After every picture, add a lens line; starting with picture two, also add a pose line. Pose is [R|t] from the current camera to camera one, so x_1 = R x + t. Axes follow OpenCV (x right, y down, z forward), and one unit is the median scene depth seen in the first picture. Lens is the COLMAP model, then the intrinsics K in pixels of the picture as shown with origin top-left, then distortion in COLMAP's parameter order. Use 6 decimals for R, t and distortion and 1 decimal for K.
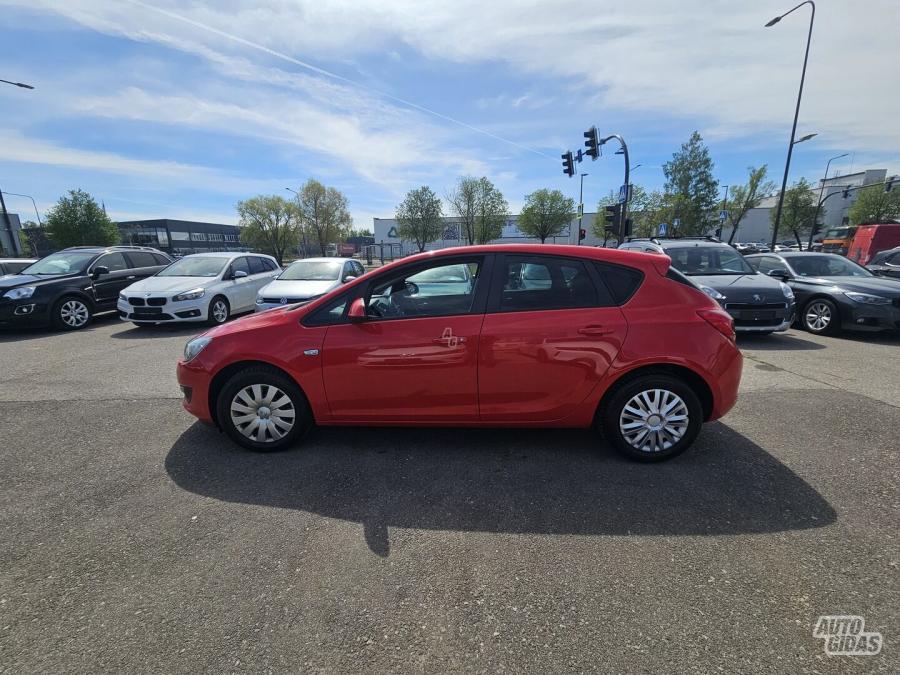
lens RADIAL K [[375.3, 0, 442.2], [0, 375.3, 339.6], [0, 0, 1]] dist [-0.000469, 0.000082]
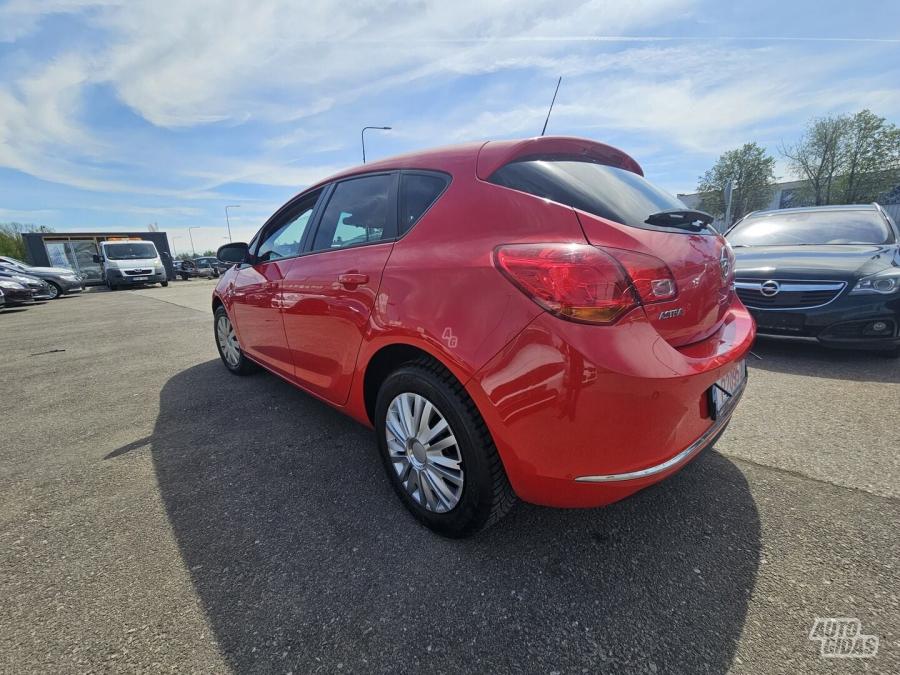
lens RADIAL K [[368.4, 0, 447.7], [0, 368.4, 339.8], [0, 0, 1]] dist [-0.001565, -0.000898]
pose [[0.733342, 0.143432, -0.664558, 0.056946], [-0.119523, 0.989467, 0.081665, 0.000456], [0.669272, 0.019542, 0.742761, 0.038448]]
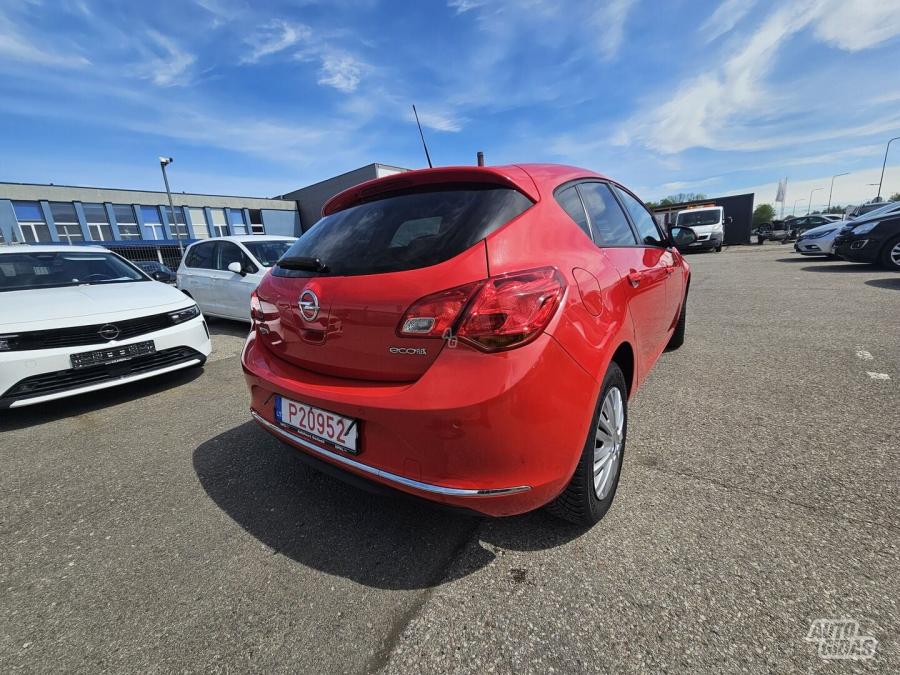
lens RADIAL K [[369.1, 0, 450.0], [0, 369.1, 337.5], [0, 0, 1]] dist [0.000041, -0.002926]
pose [[-0.541048, 0.250388, -0.802853, 0.070701], [-0.091735, 0.931383, 0.352293, -0.014423], [0.835974, 0.264257, -0.480953, 0.096774]]
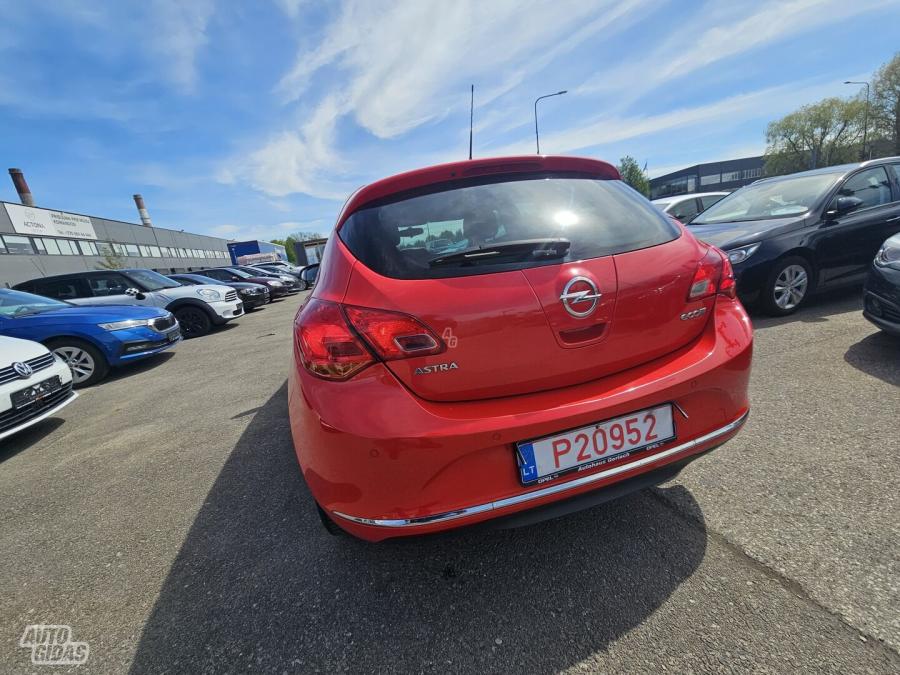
lens RADIAL K [[369.0, 0, 448.8], [0, 369.0, 339.5], [0, 0, 1]] dist [-0.002772, -0.000443]
pose [[0.328937, 0.205116, -0.921807, 0.071529], [-0.071631, 0.978734, 0.192222, -0.006793], [0.941631, 0.002801, 0.336635, 0.058025]]
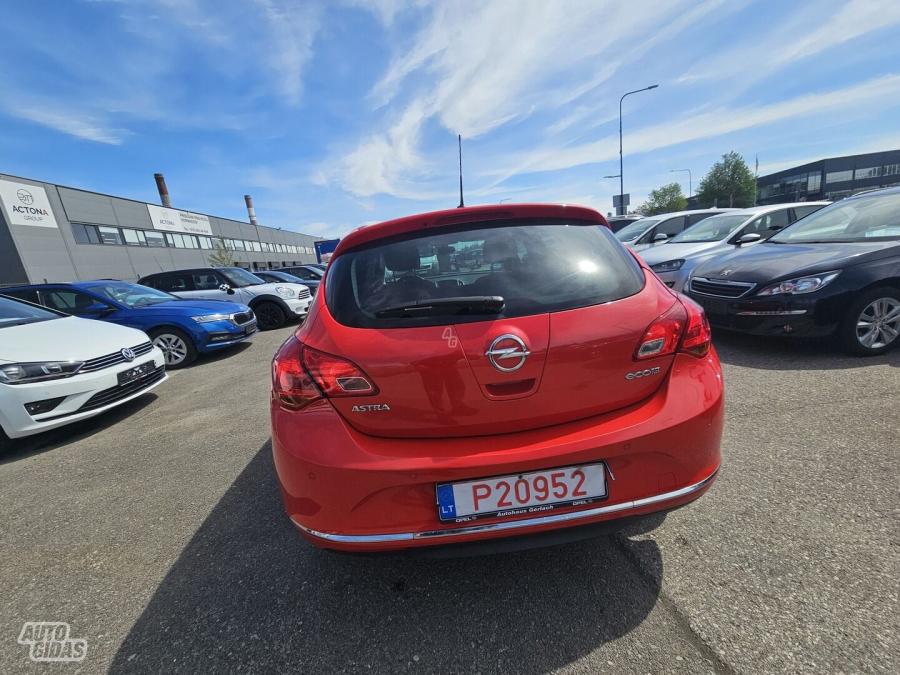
lens RADIAL K [[368.4, 0, 447.7], [0, 368.4, 339.8], [0, 0, 1]] dist [-0.001565, -0.000898]
pose [[0.137086, 0.223031, -0.965124, 0.075083], [-0.101458, 0.972360, 0.210292, -0.011019], [0.985350, 0.069091, 0.155925, 0.065538]]
